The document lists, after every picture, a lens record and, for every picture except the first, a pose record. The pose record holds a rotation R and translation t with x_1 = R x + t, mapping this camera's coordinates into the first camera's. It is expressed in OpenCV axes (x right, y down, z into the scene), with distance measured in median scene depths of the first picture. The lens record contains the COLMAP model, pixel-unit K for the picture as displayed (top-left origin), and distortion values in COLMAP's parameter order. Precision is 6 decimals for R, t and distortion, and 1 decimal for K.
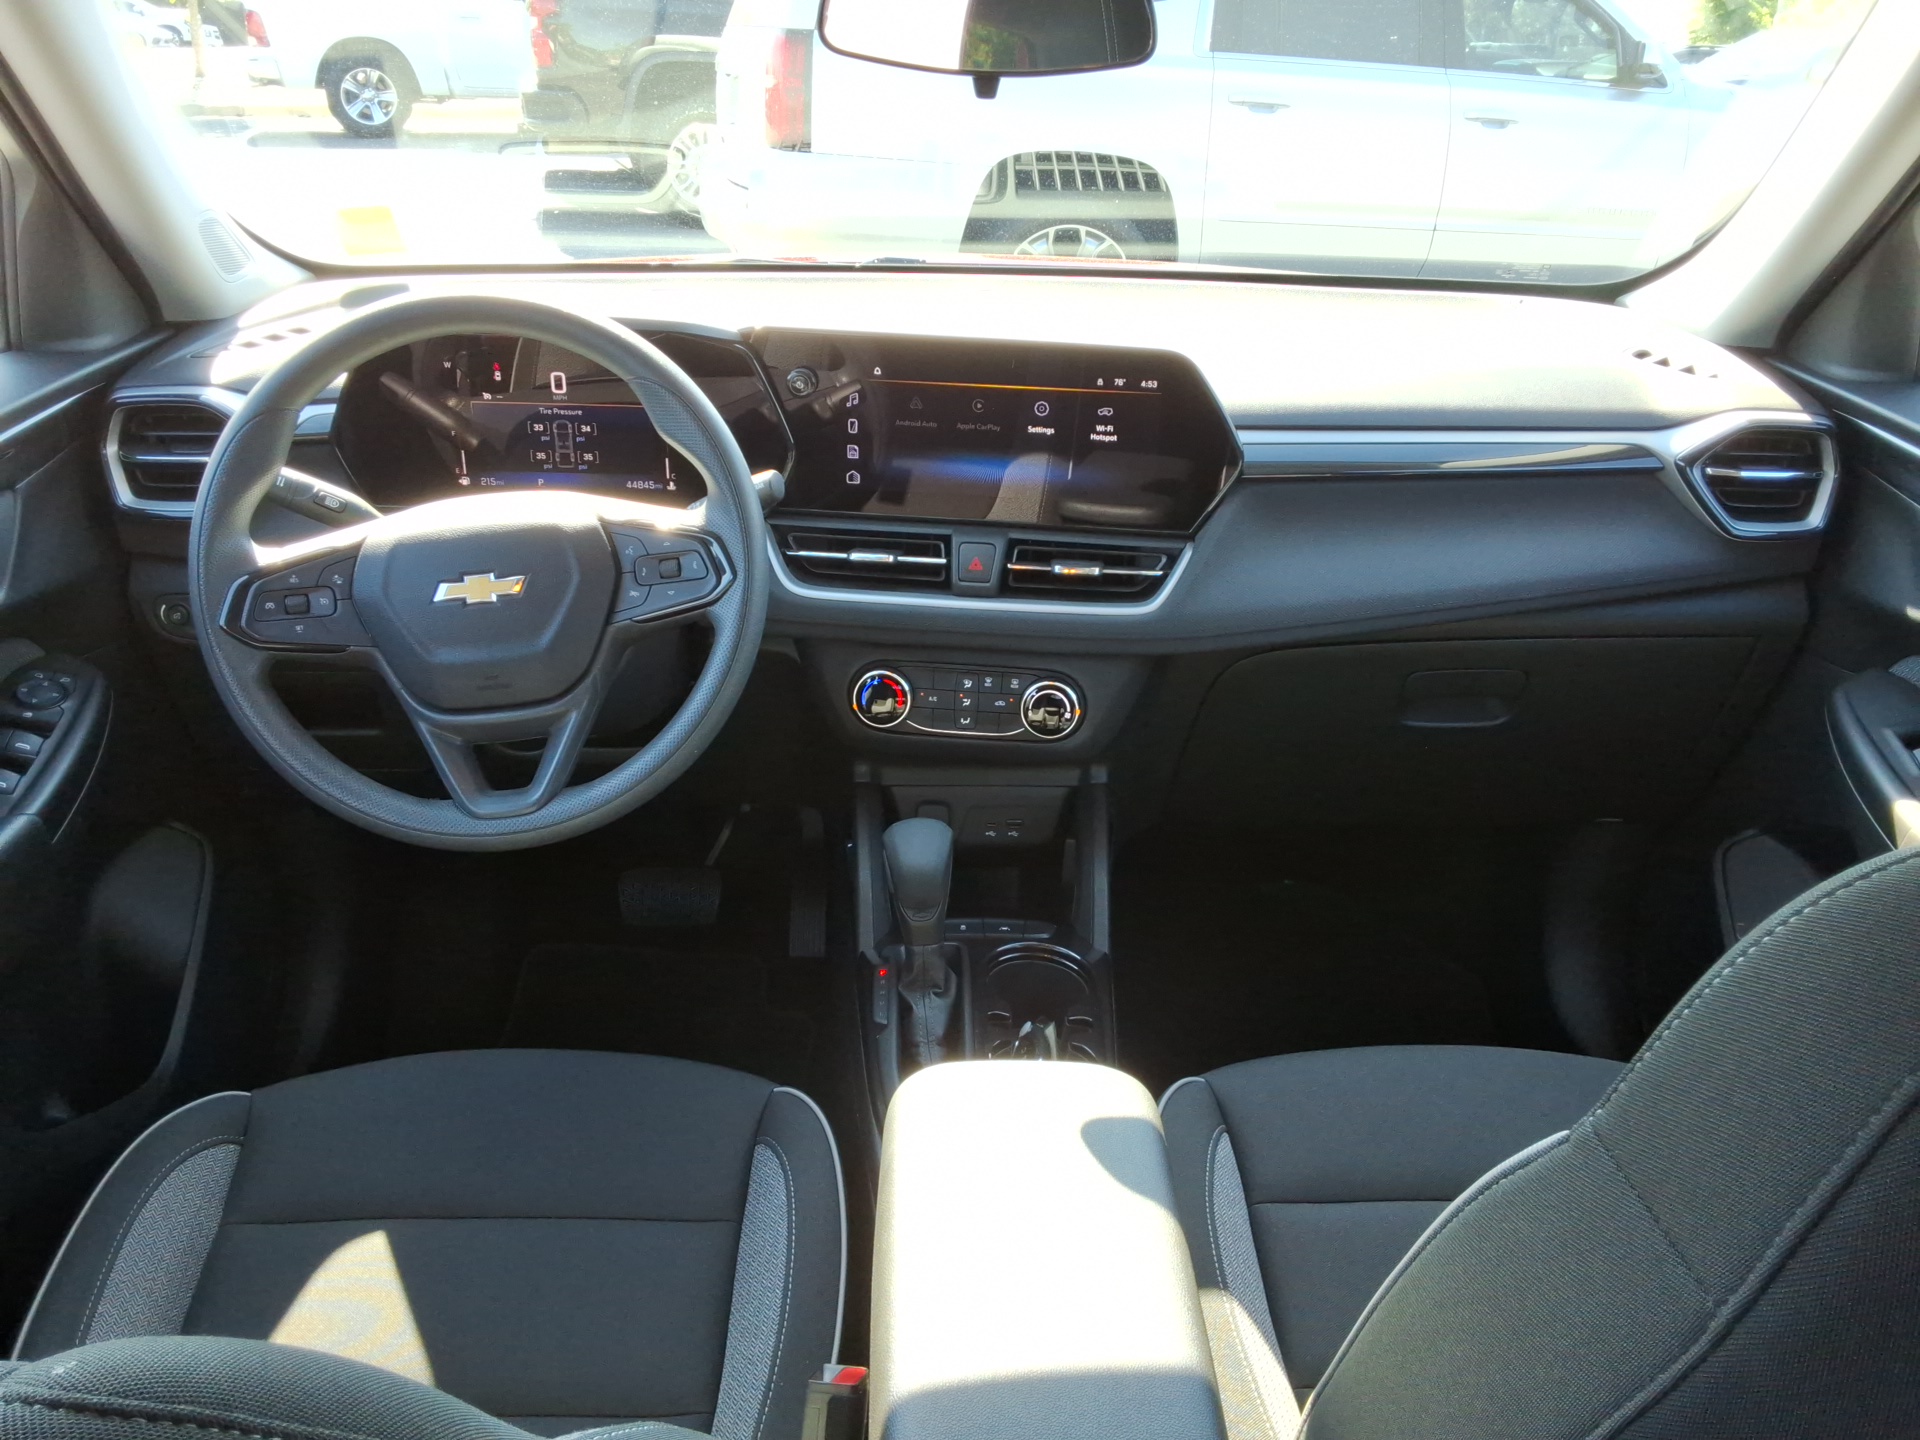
lens RADIAL K [[1570.7, 0, 999.1], [0, 1570.7, 733.2], [0, 0, 1]] dist [0.105463, -0.165241]
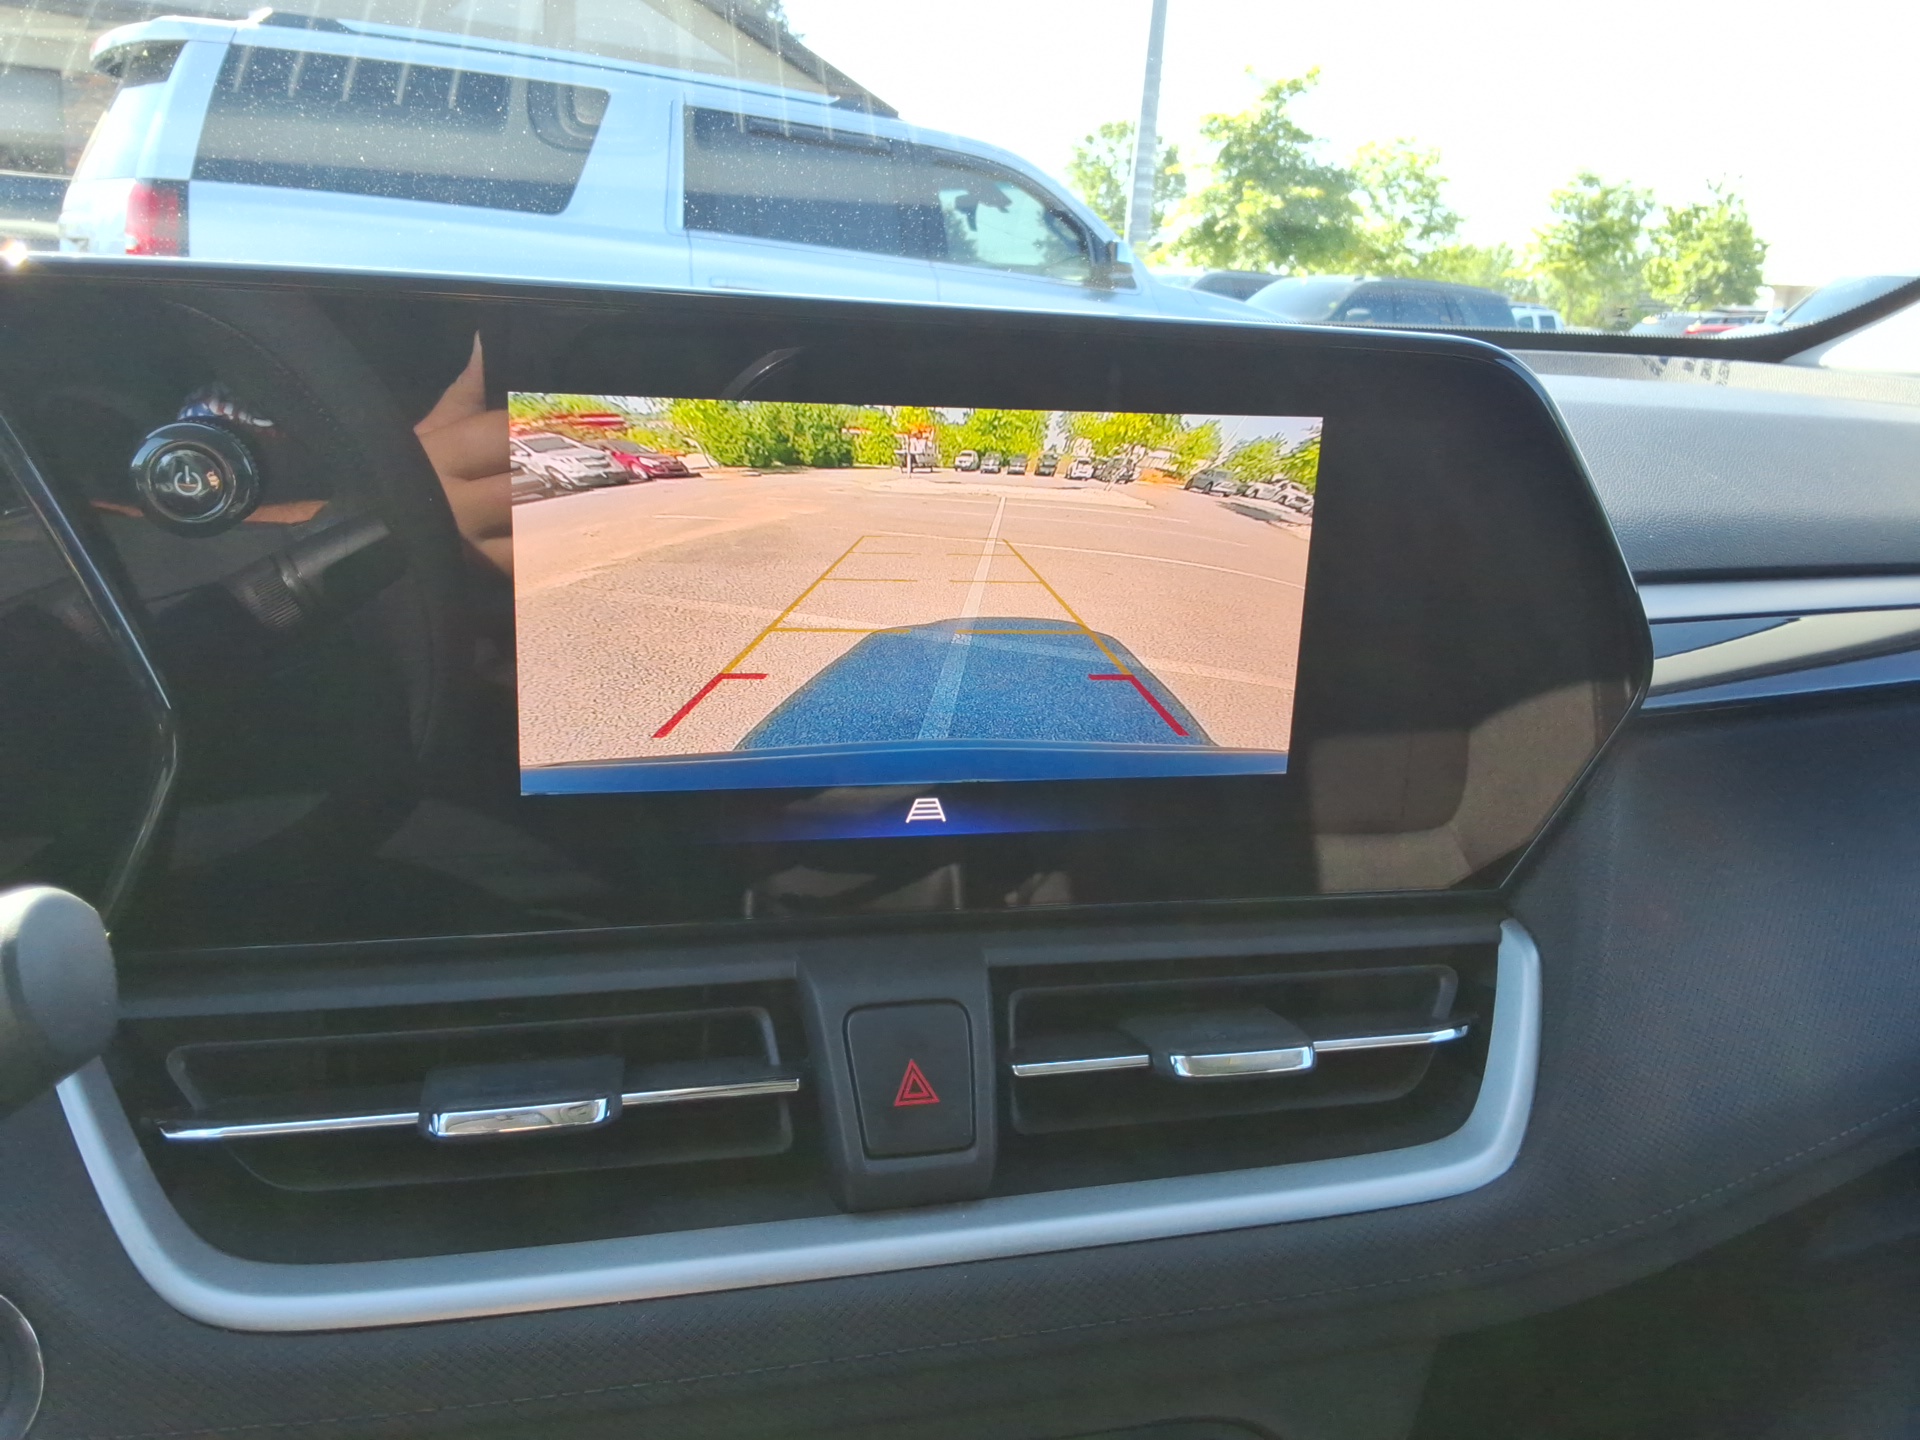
lens RADIAL K [[1570.7, 0, 965.2], [0, 1570.7, 708.1], [0, 0, 1]] dist [0.105463, -0.165241]
pose [[0.944186, -0.067855, 0.322350, -0.092337], [0.115964, 0.984382, -0.132454, -0.134950], [-0.308328, 0.162442, 0.937308, 0.717175]]
